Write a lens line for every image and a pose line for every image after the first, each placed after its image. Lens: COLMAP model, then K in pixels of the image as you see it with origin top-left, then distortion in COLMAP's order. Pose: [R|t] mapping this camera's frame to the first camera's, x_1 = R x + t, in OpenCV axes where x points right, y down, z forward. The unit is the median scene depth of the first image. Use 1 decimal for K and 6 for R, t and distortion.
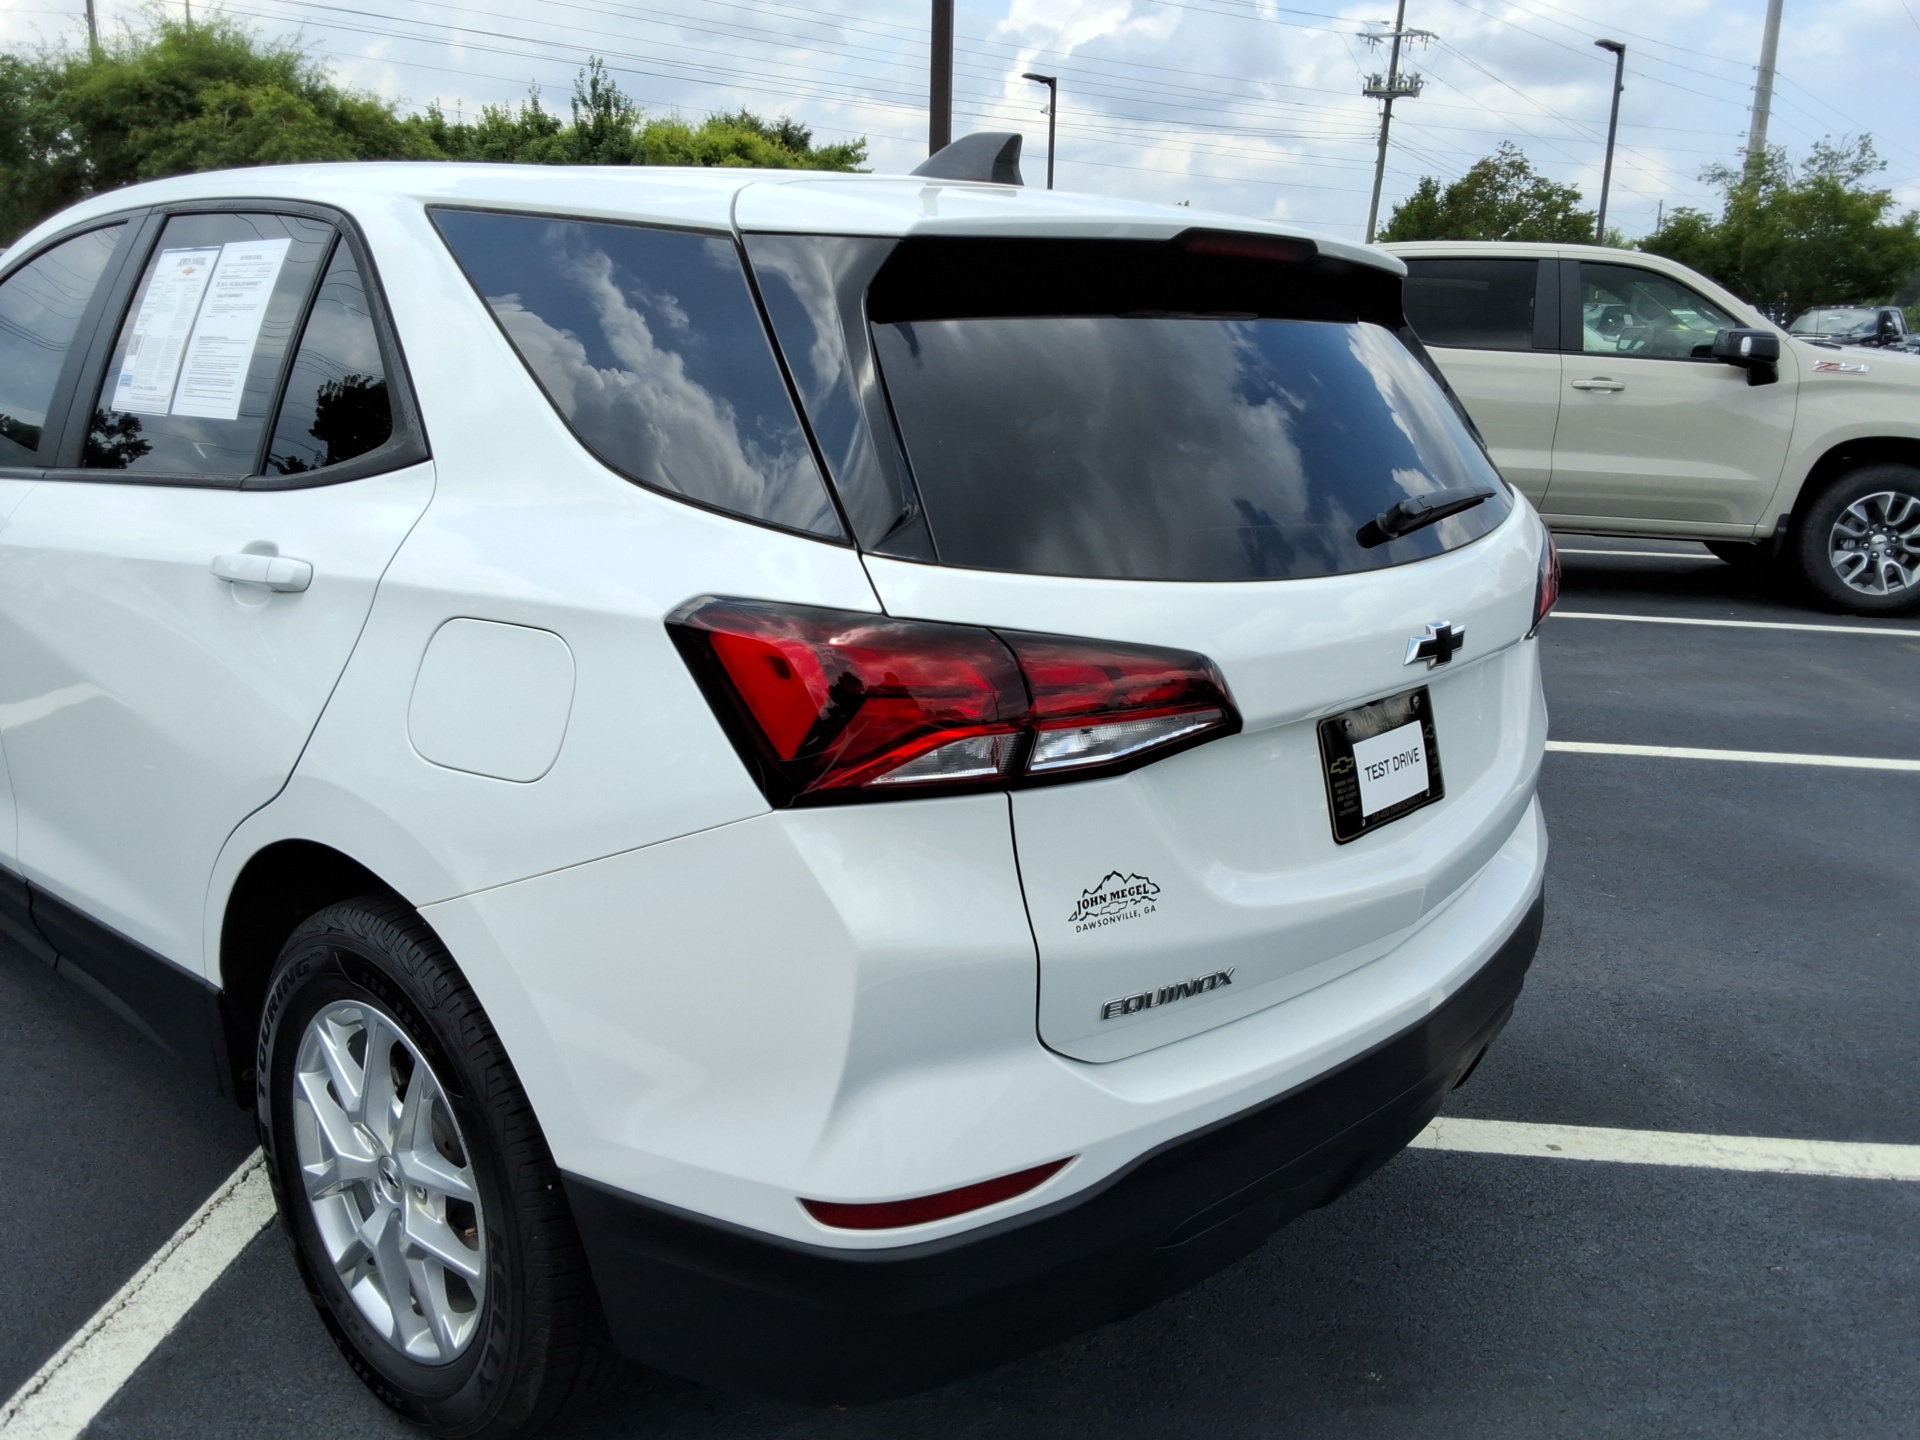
lens RADIAL K [[1549.6, 0, 968.8], [0, 1549.6, 710.7], [0, 0, 1]] dist [0.098599, -0.147173]
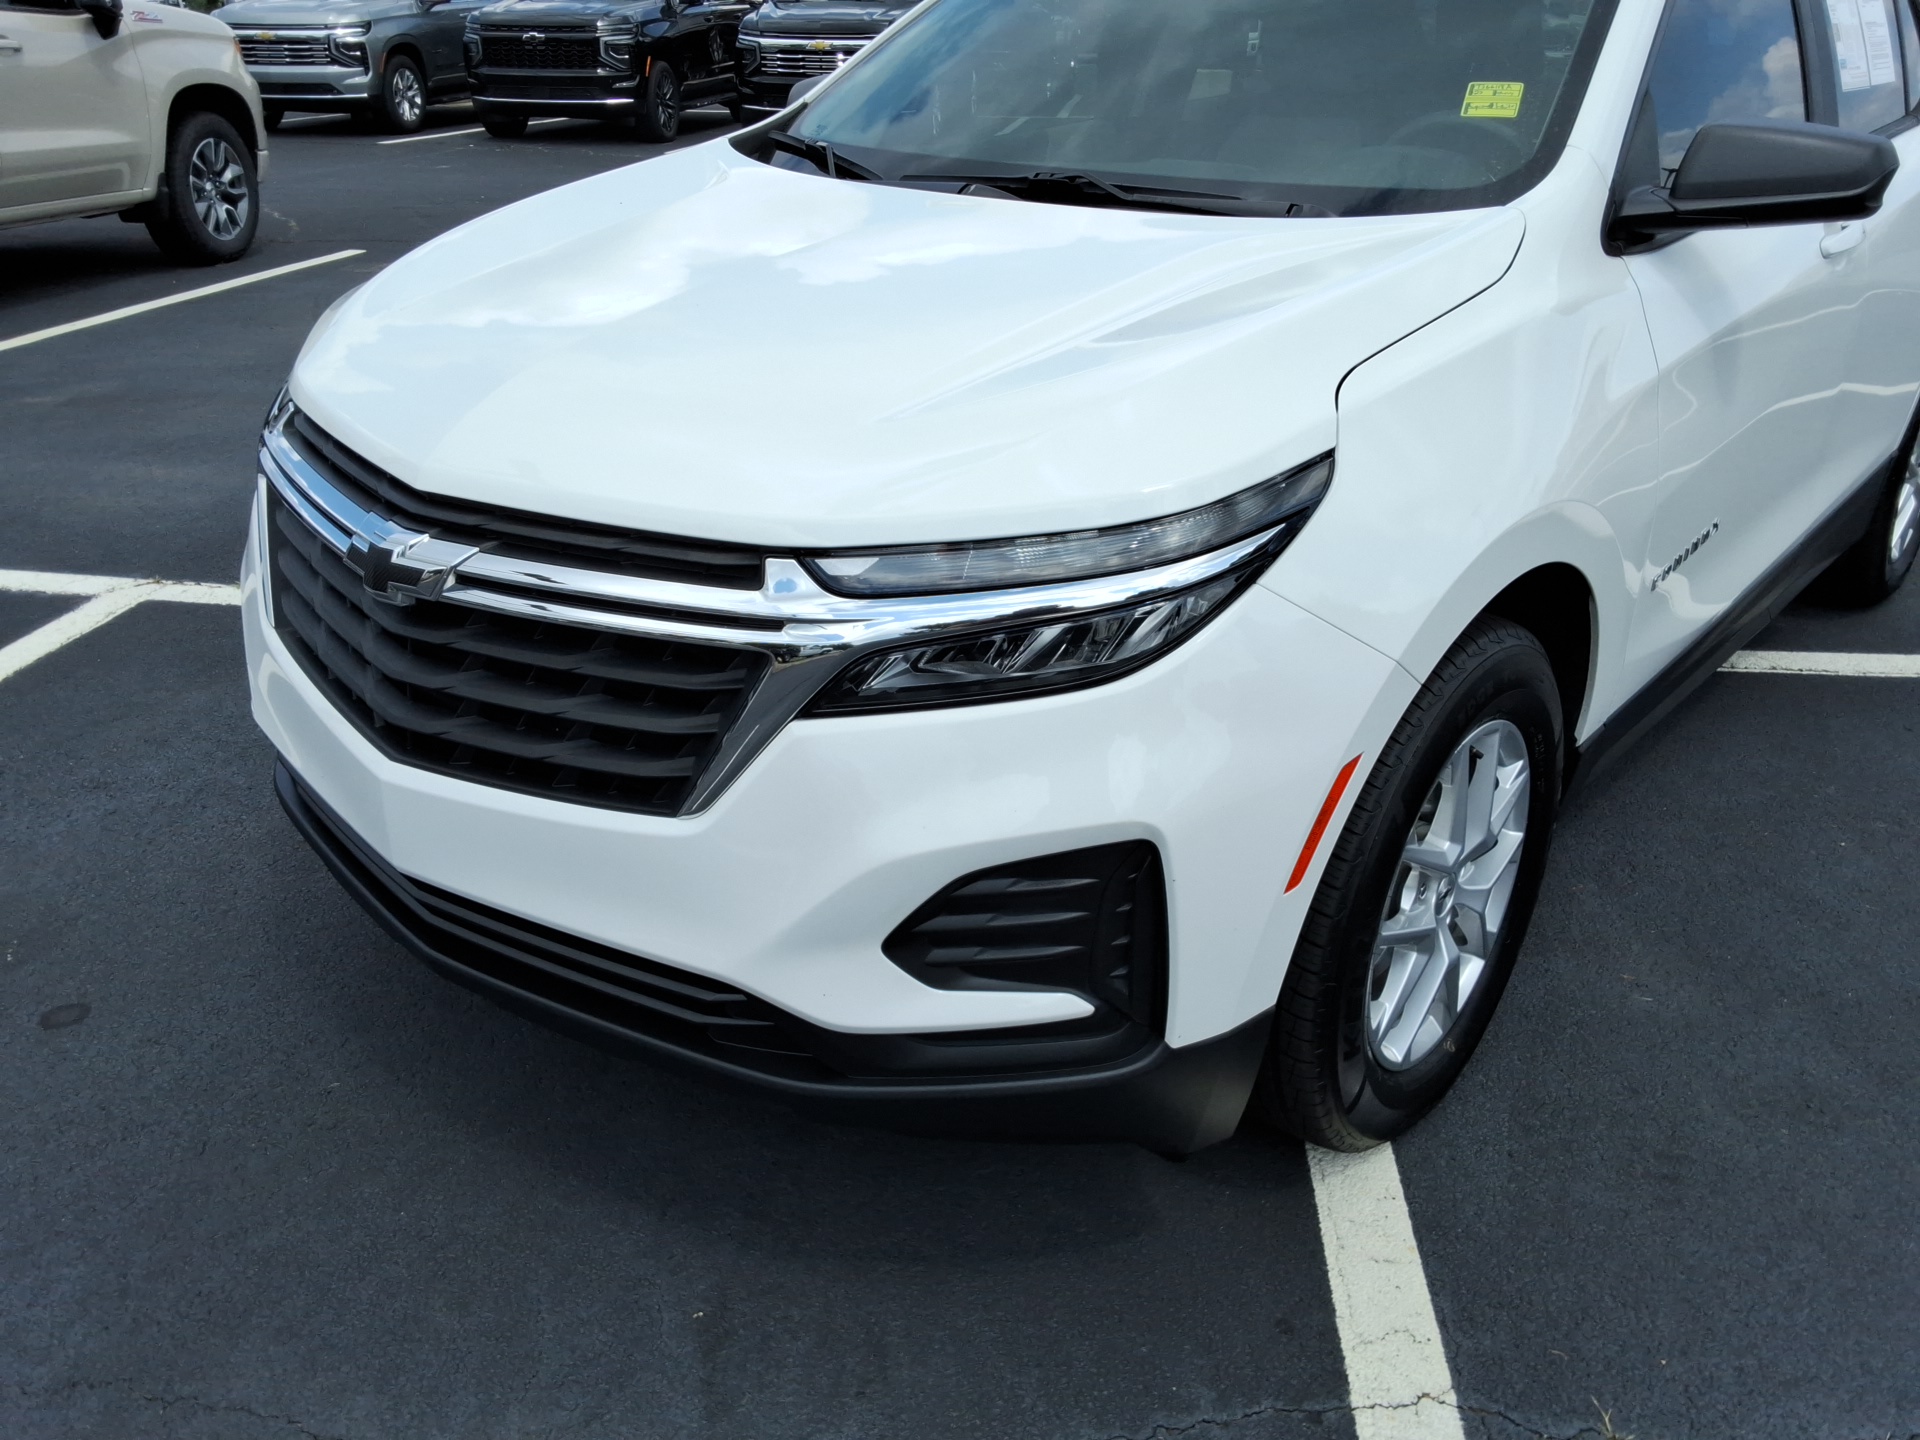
lens RADIAL K [[1542.7, 0, 975.5], [0, 1542.7, 701.2], [0, 0, 1]] dist [0.124504, -0.194062]
pose [[-0.029577, -0.425592, 0.904432, -0.137658], [0.229259, 0.877818, 0.420566, -0.033422], [-0.972916, 0.219788, 0.071607, 0.127349]]
